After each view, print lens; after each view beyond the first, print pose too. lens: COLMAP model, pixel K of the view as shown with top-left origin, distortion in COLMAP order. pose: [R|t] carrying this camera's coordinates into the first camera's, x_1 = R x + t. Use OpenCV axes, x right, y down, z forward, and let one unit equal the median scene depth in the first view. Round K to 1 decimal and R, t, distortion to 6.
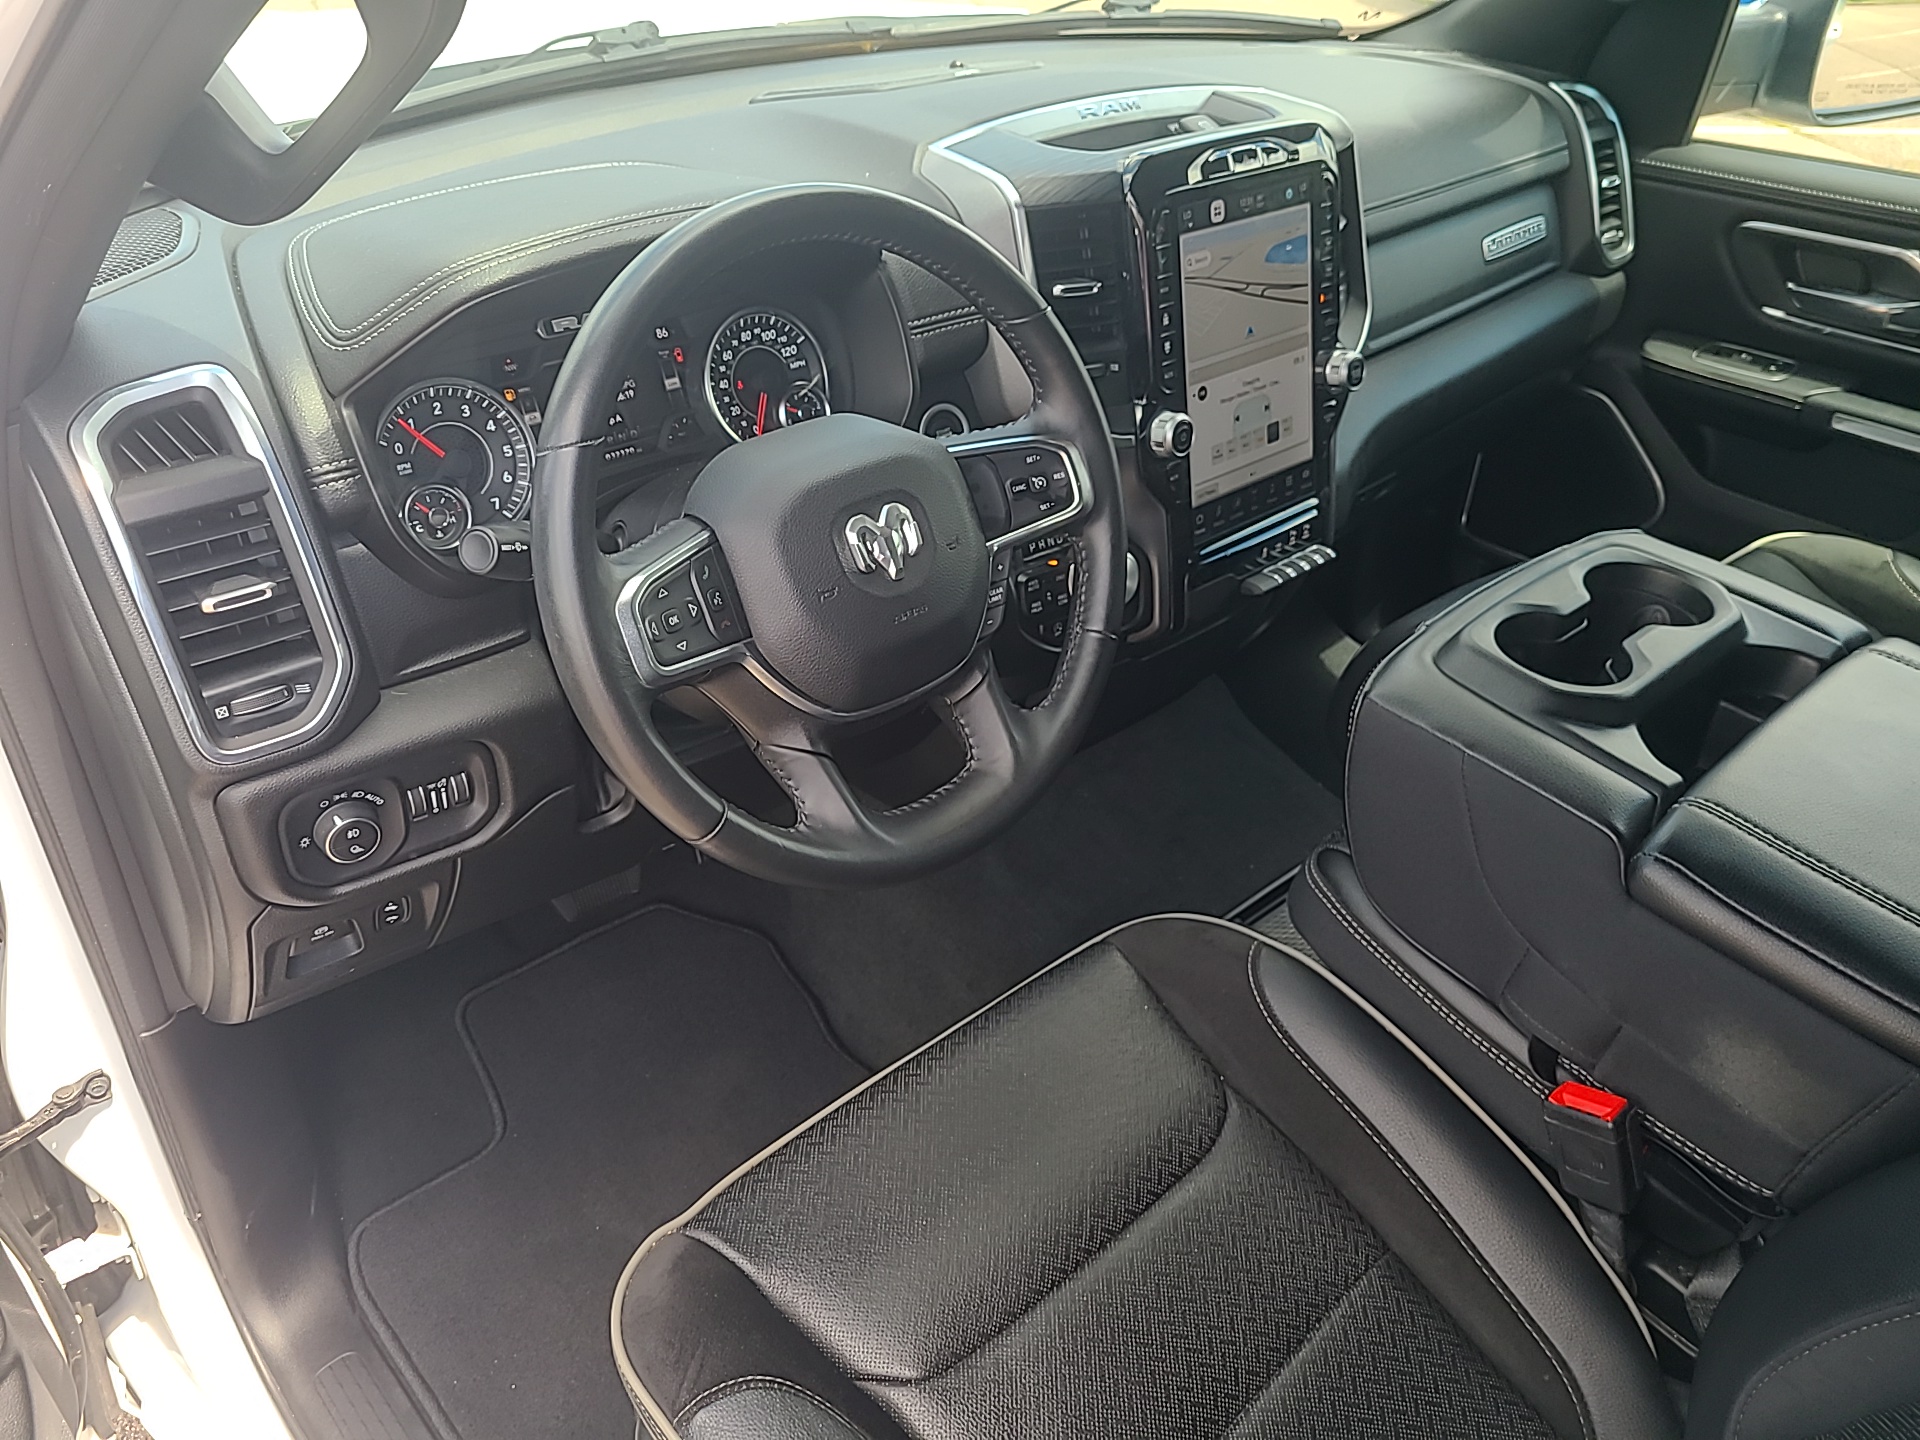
lens RADIAL K [[1497.7, 0, 964.8], [0, 1497.7, 722.3], [0, 0, 1]] dist [0.039030, -0.025383]
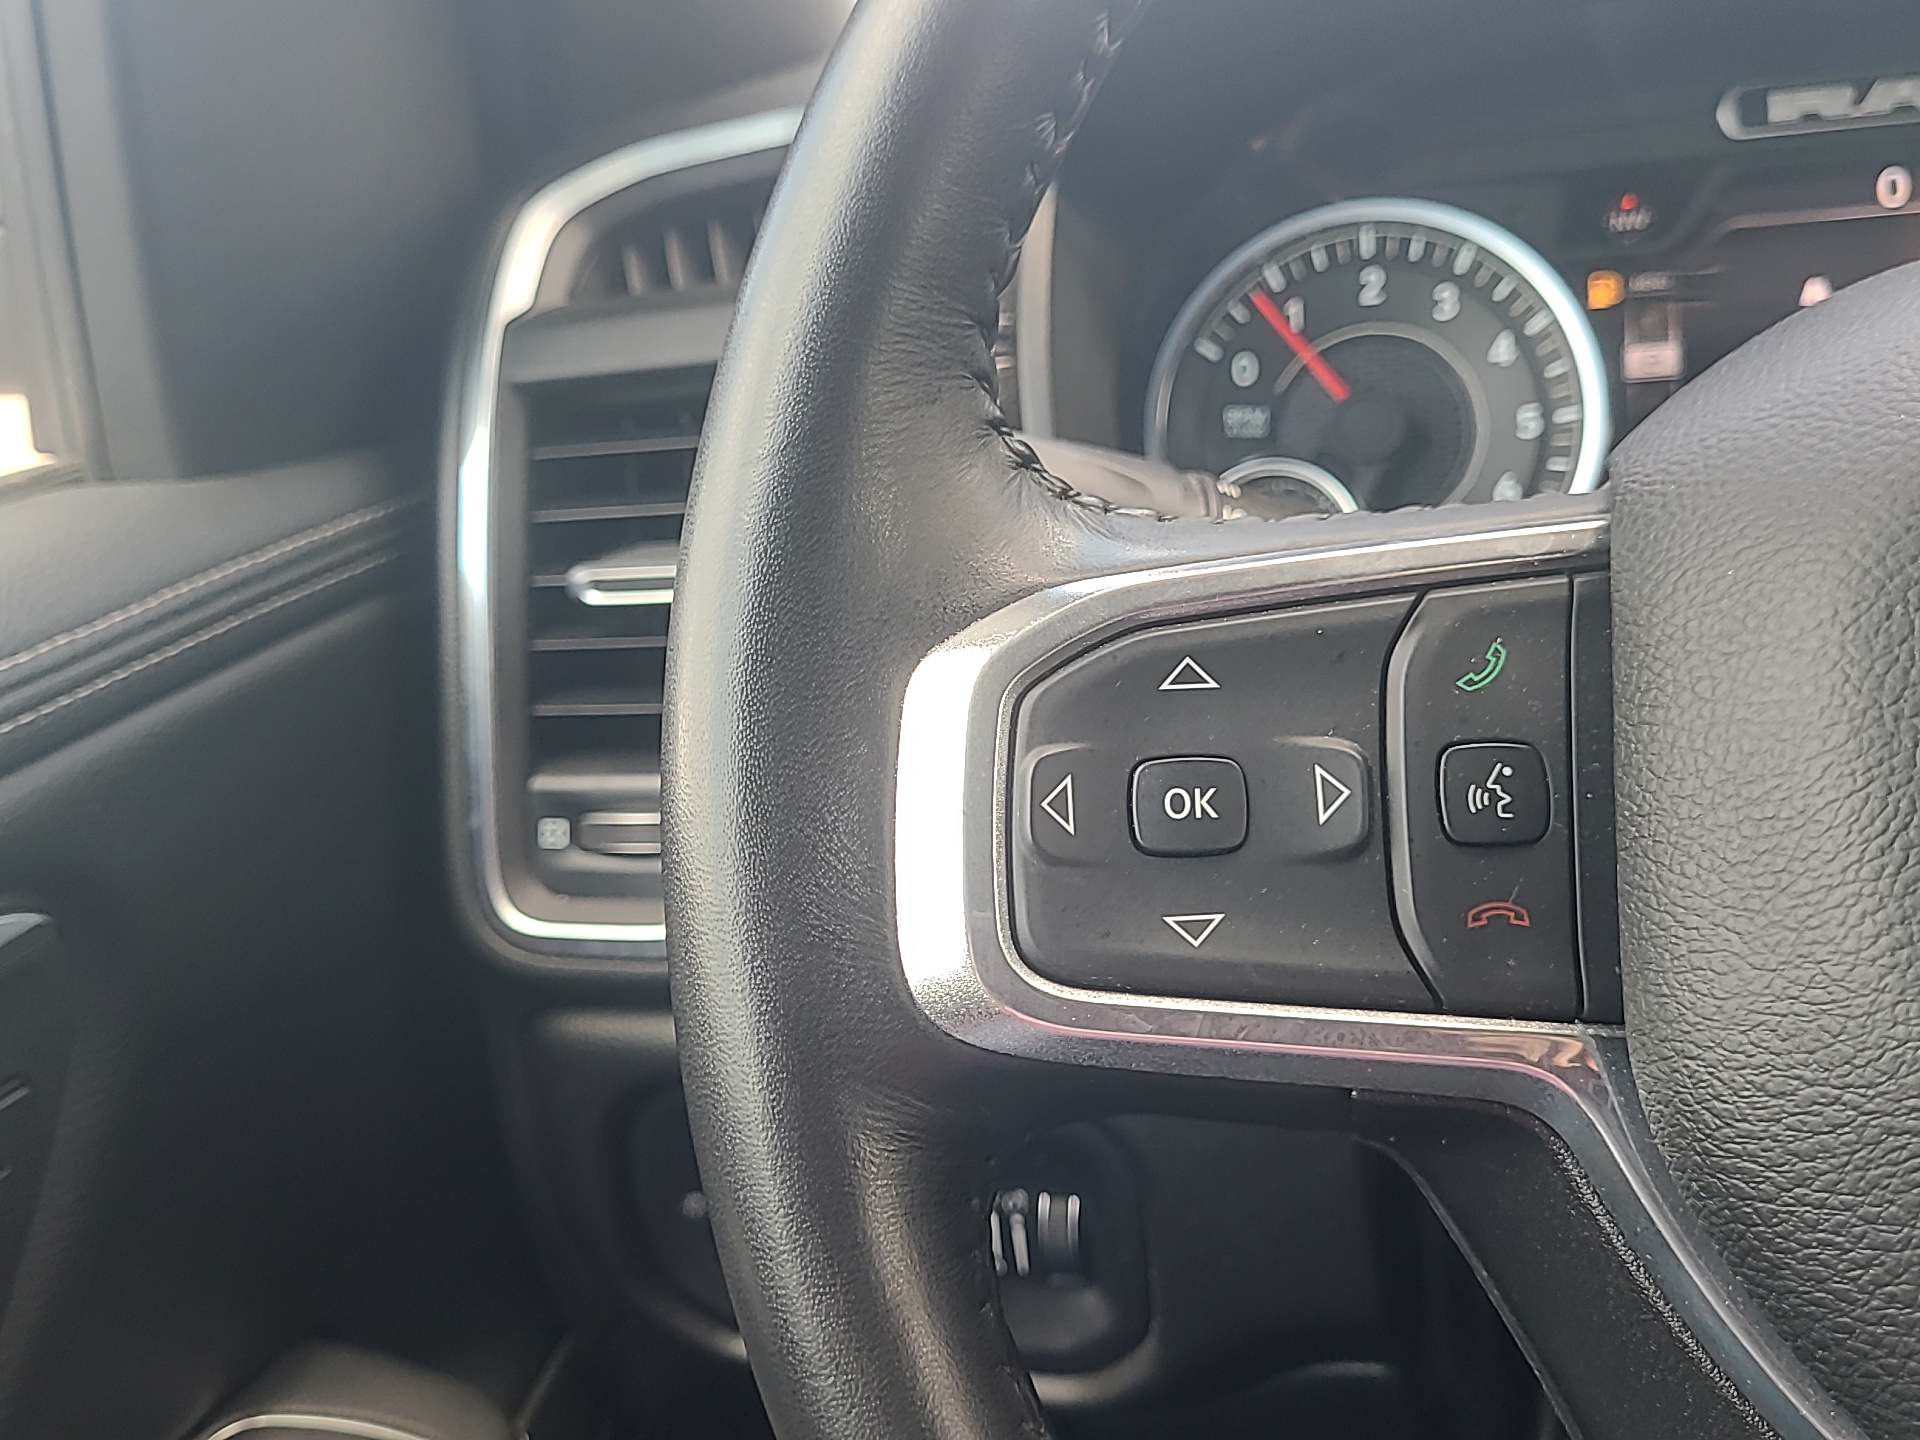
lens RADIAL K [[1930.6, 0, 961.2], [0, 1930.6, 726.0], [0, 0, 1]] dist [0.010160, 0.000000]
pose [[0.561625, 0.170228, -0.809691, 0.010642], [-0.341553, 0.939032, -0.039491, -0.040042], [0.753604, 0.298732, 0.585526, 0.570176]]
